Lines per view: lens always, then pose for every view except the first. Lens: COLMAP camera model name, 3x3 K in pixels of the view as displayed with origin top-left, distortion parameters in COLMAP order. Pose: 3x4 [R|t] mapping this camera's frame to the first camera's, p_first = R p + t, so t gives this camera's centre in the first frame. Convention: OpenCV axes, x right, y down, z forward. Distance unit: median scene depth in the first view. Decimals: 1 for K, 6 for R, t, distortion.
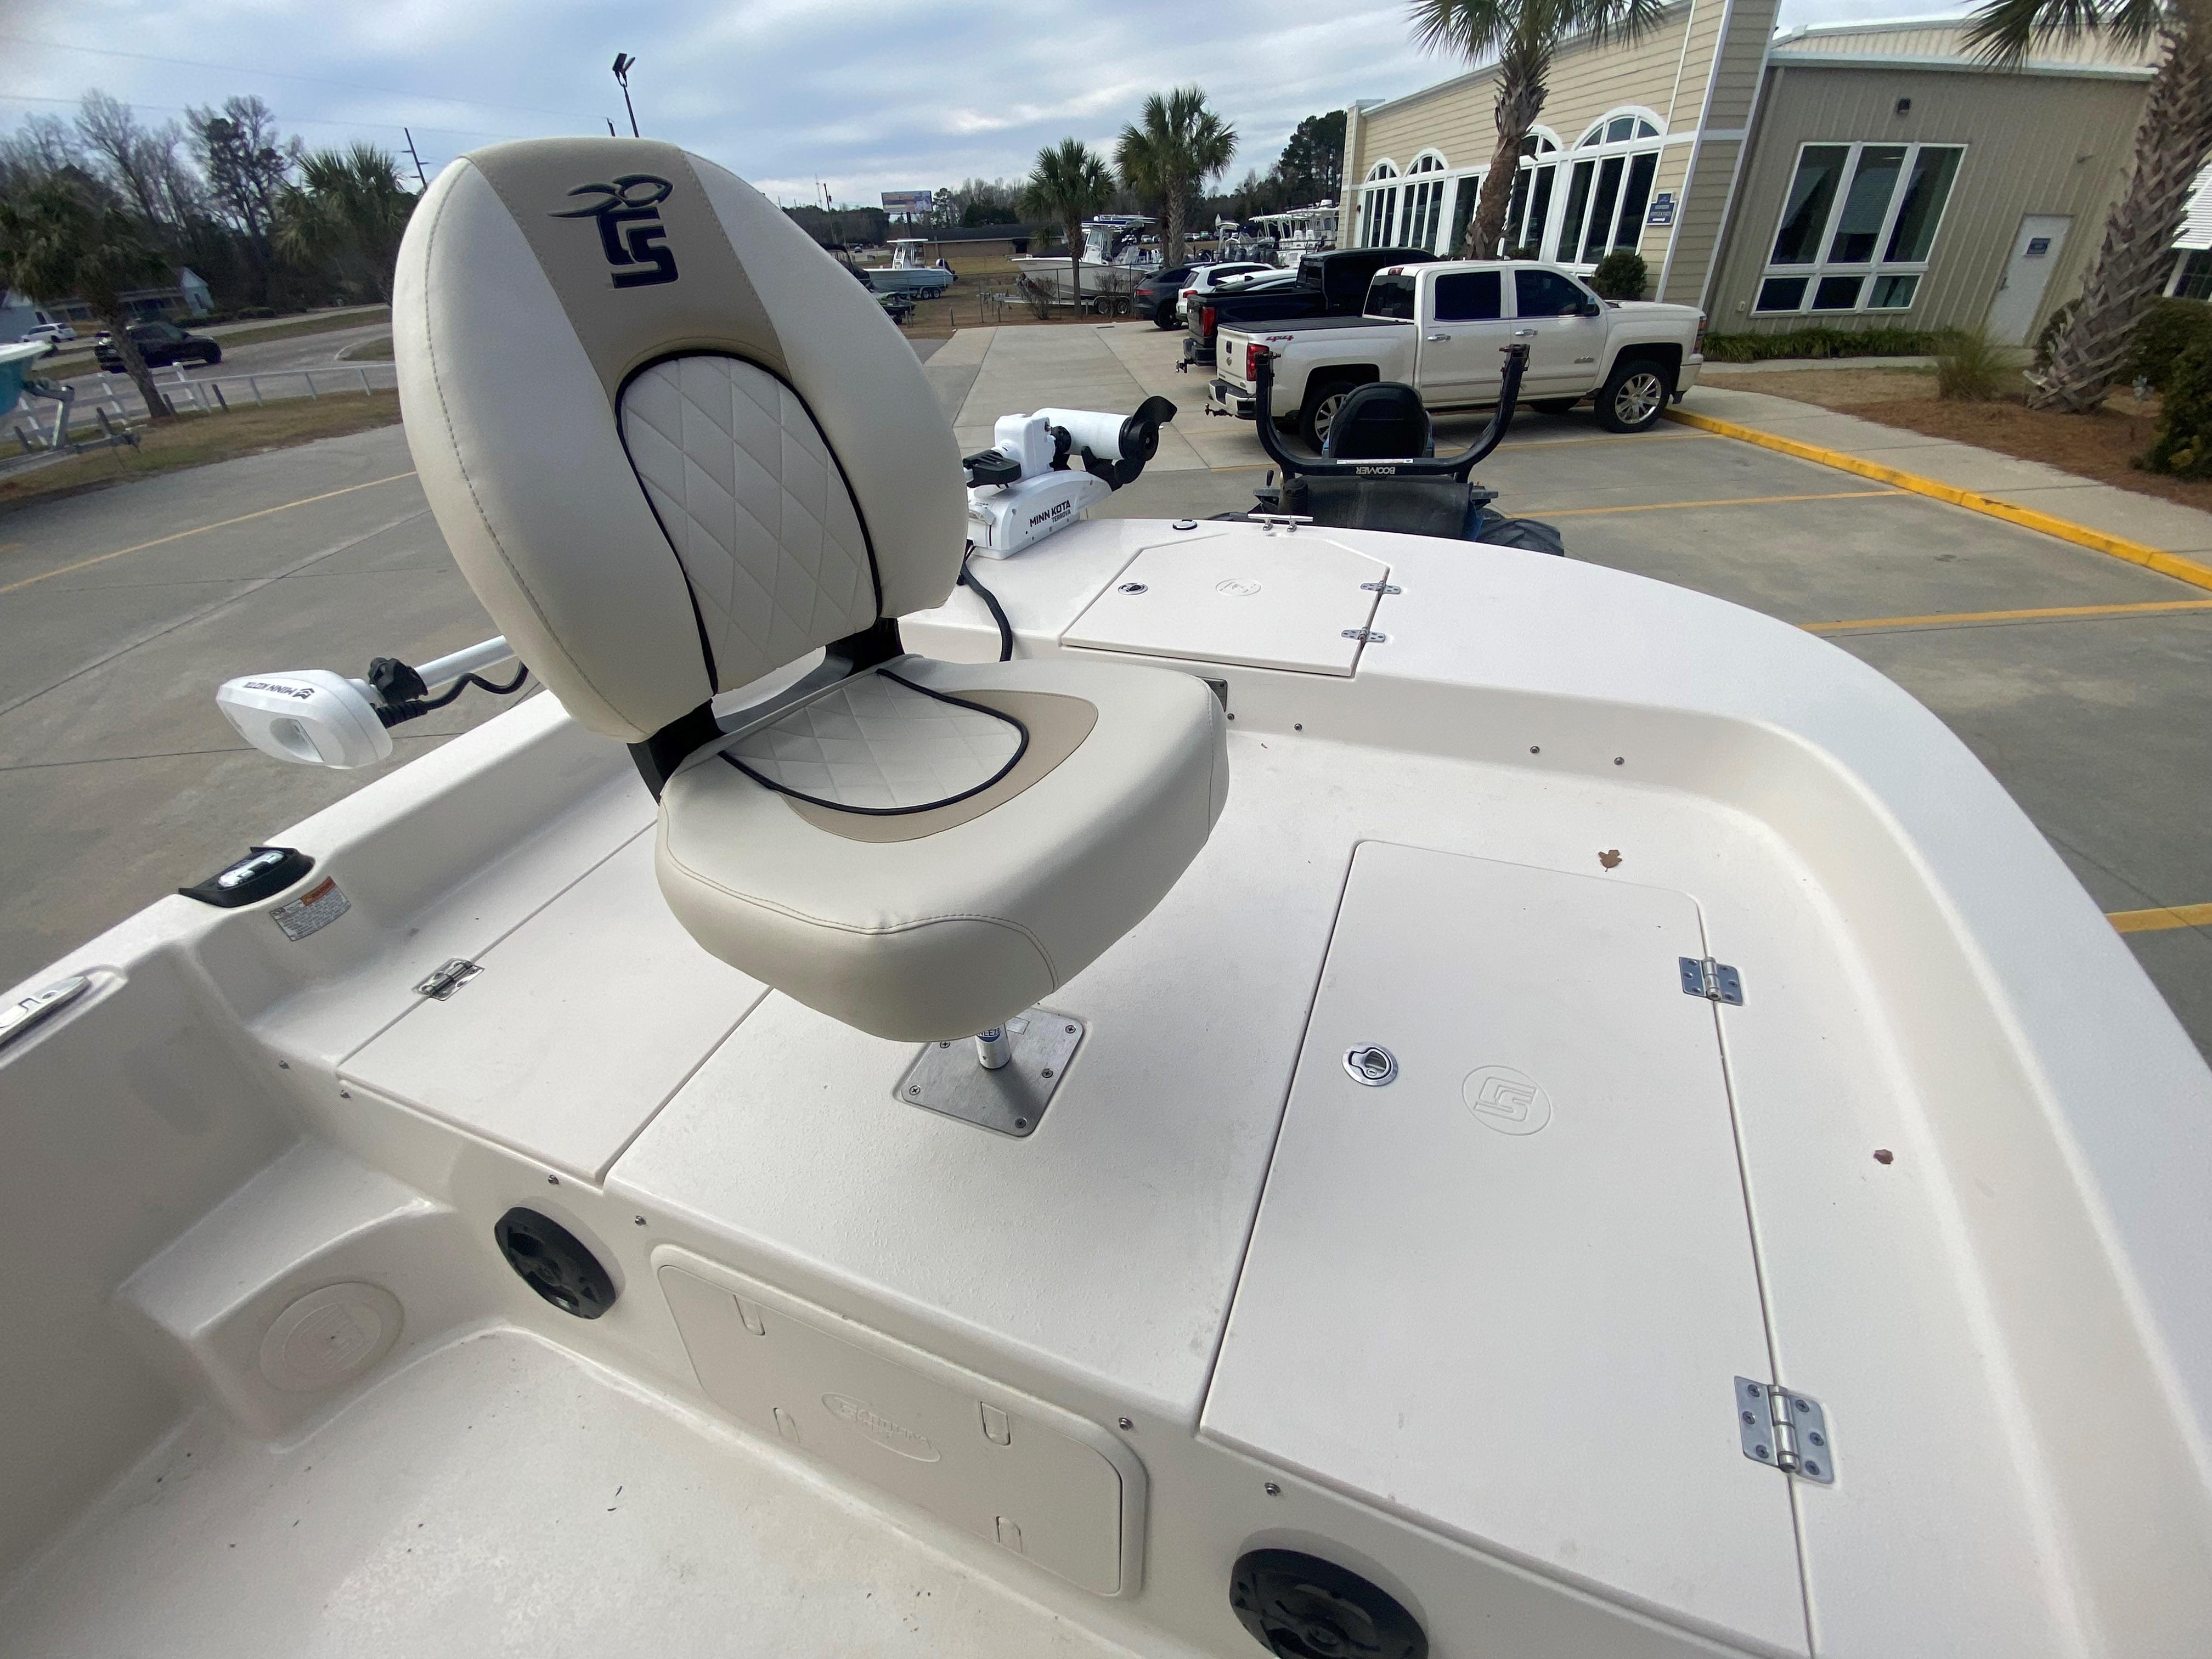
lens RADIAL K [[908.0, 0, 1100.0], [0, 908.0, 831.2], [0, 0, 1]] dist [0.009896, -0.015225]
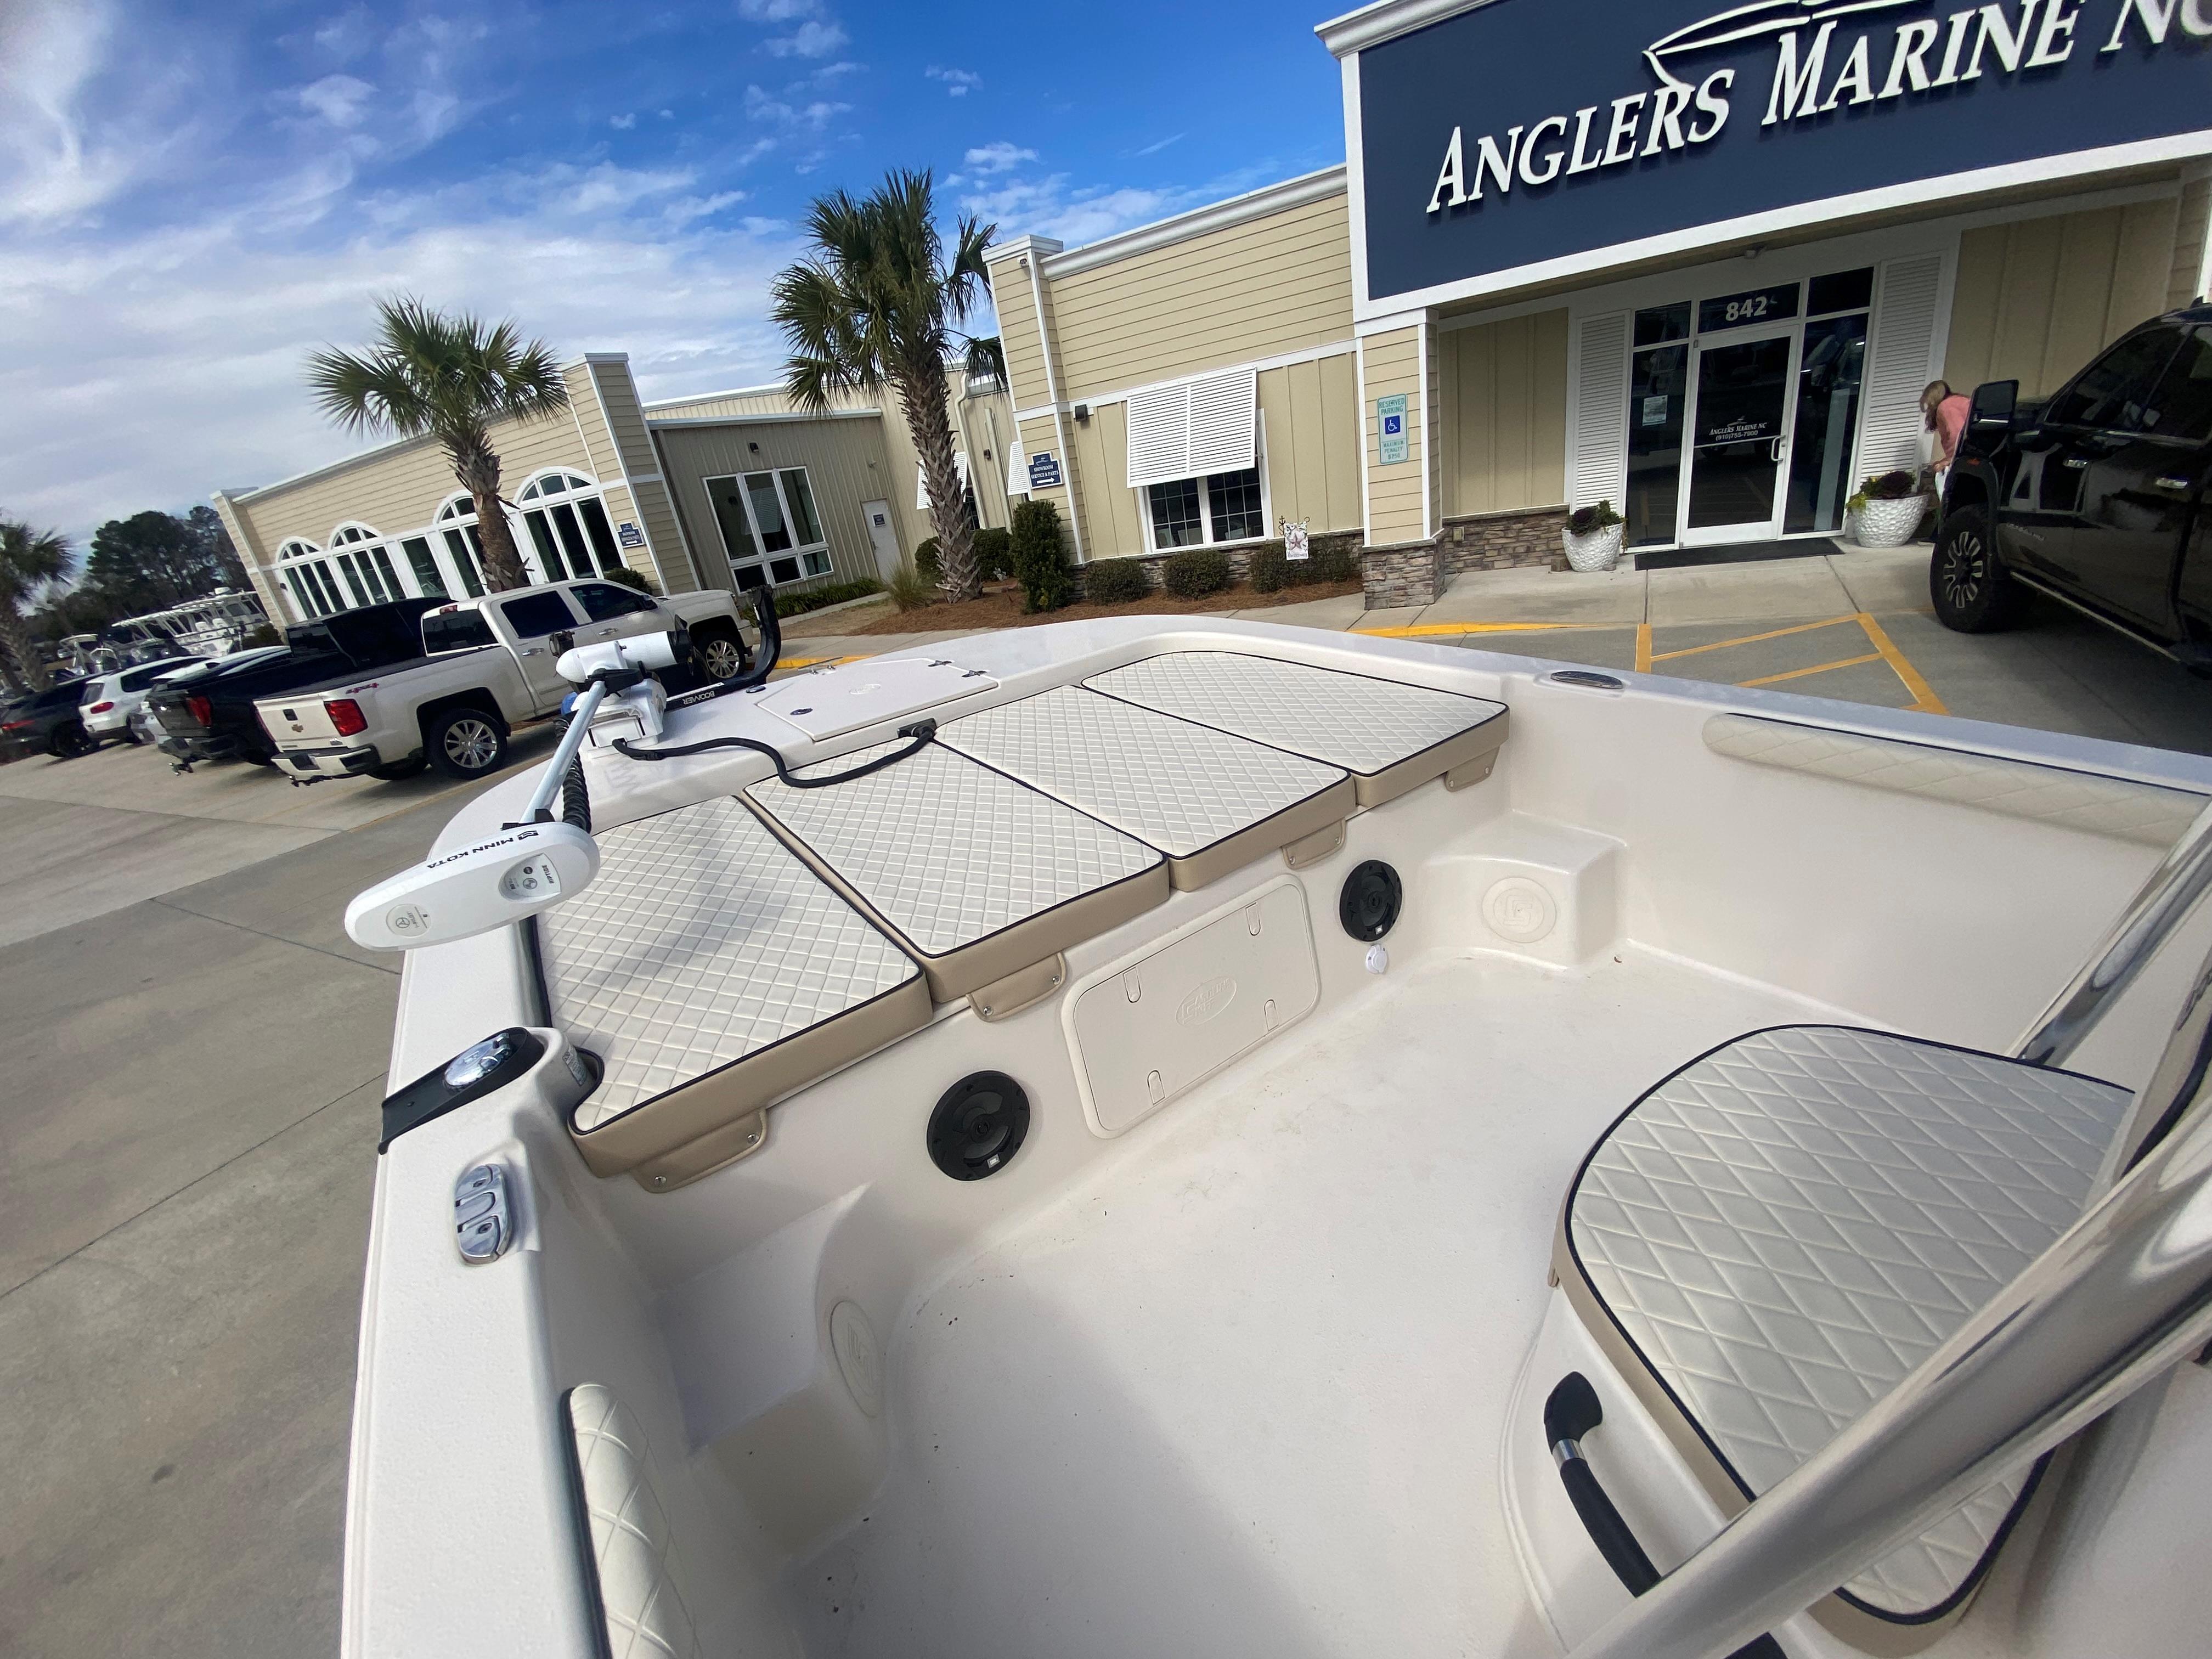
lens RADIAL K [[908.0, 0, 1114.4], [0, 908.0, 844.0], [0, 0, 1]] dist [0.009896, -0.015225]
pose [[0.535638, -0.371770, 0.758208, -0.146275], [0.571724, 0.820444, -0.001609, 0.033198], [-0.621469, 0.434347, 0.652011, -0.022413]]
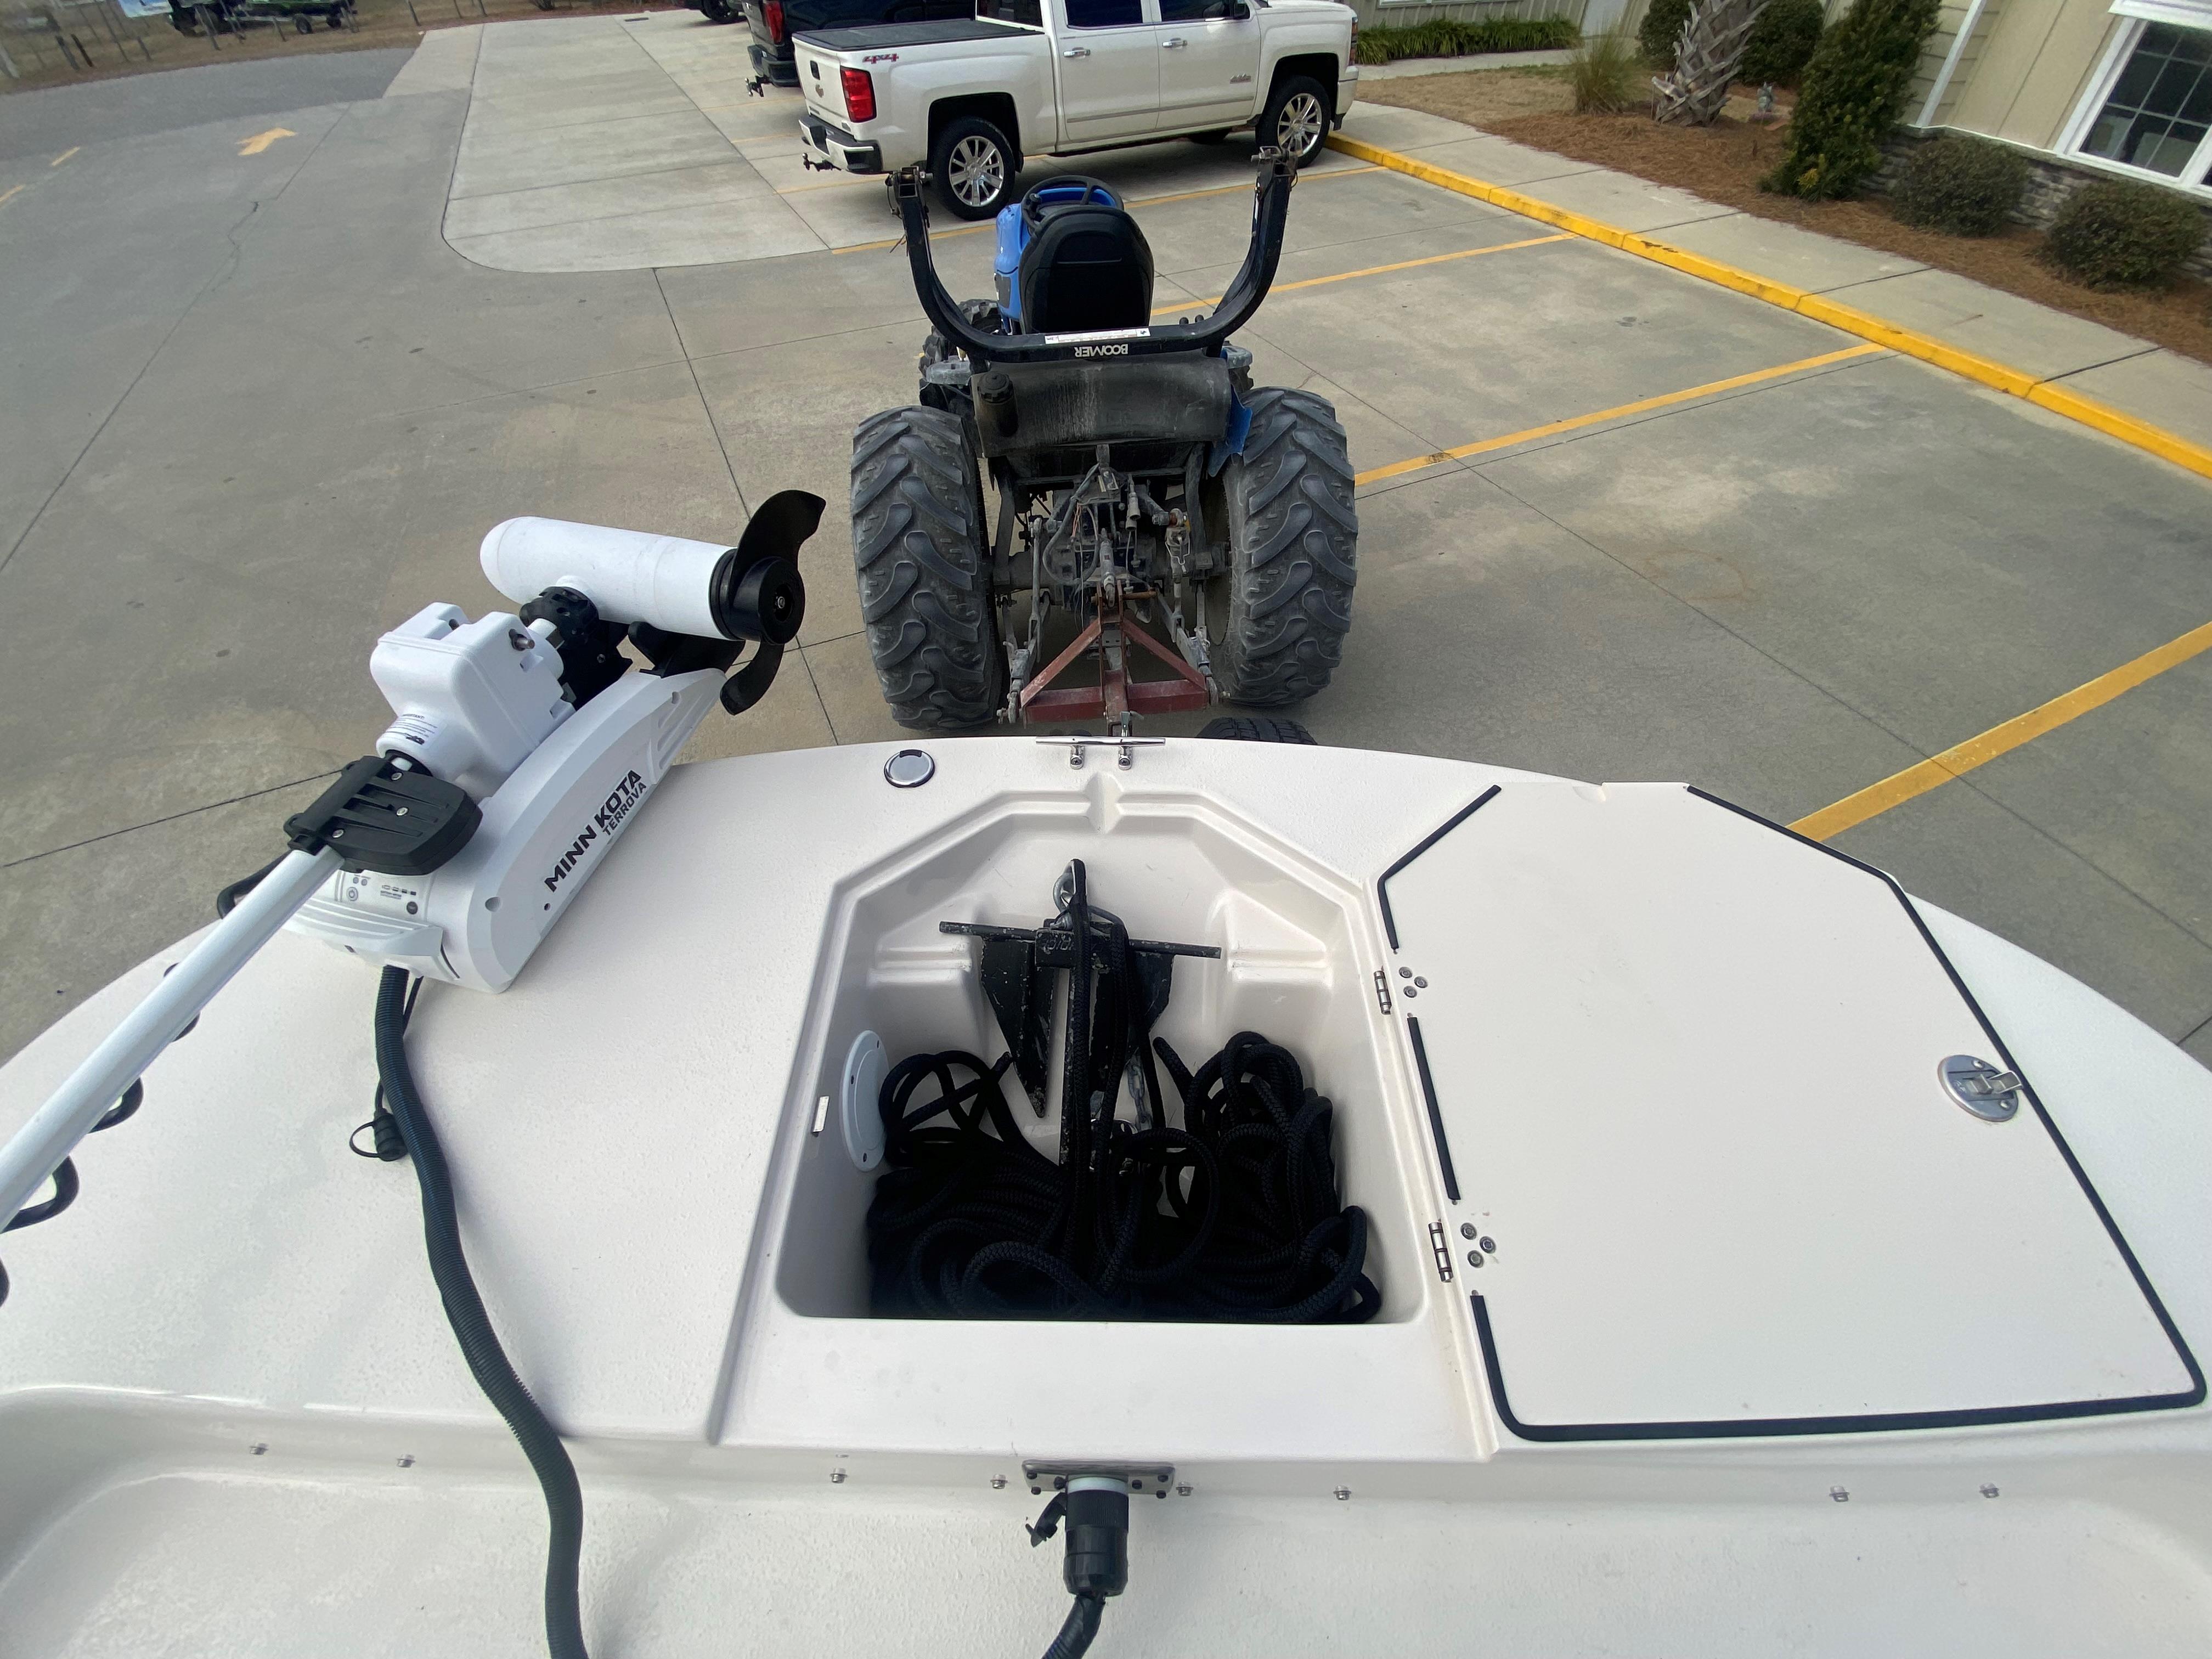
lens RADIAL K [[908.0, 0, 1109.1], [0, 908.0, 836.7], [0, 0, 1]] dist [0.009896, -0.015225]
pose [[0.931004, -0.249319, 0.266593, 0.011063], [0.179277, 0.948544, 0.261005, -0.083096], [-0.317949, -0.195203, 0.927795, 0.103313]]
